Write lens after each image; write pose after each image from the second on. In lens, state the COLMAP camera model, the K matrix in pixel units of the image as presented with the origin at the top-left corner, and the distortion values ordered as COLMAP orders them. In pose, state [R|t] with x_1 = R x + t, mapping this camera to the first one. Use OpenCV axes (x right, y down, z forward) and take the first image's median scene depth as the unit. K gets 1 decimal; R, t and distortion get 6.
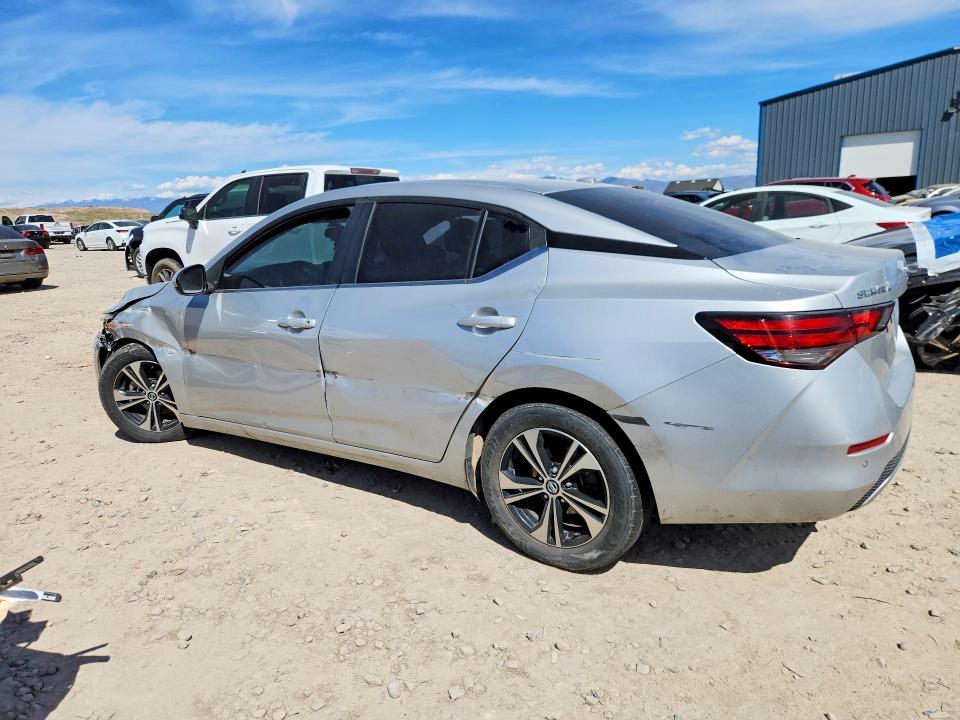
lens RADIAL K [[668.1, 0, 480.0], [0, 668.1, 360.0], [0, 0, 1]] dist [0.152997, -0.164985]
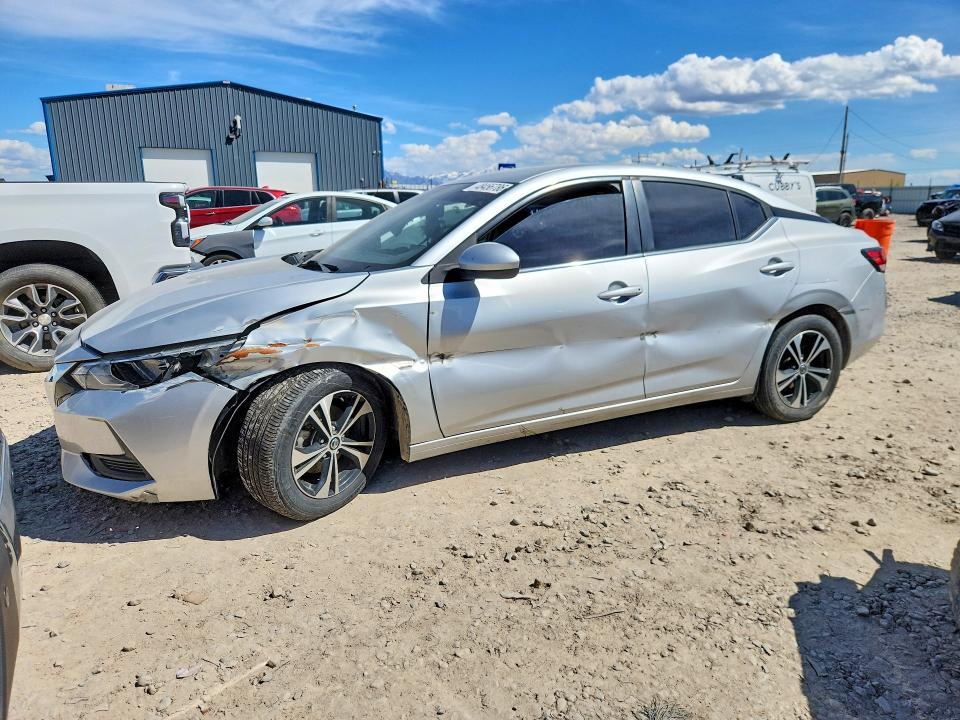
lens RADIAL K [[672.1, 0, 480.0], [0, 672.1, 360.0], [0, 0, 1]] dist [0.021808, -0.000381]
pose [[0.467520, -0.162259, 0.868963, -0.341394], [0.174697, 0.980582, 0.089111, -0.022192], [-0.866549, 0.110144, 0.486787, 0.186629]]
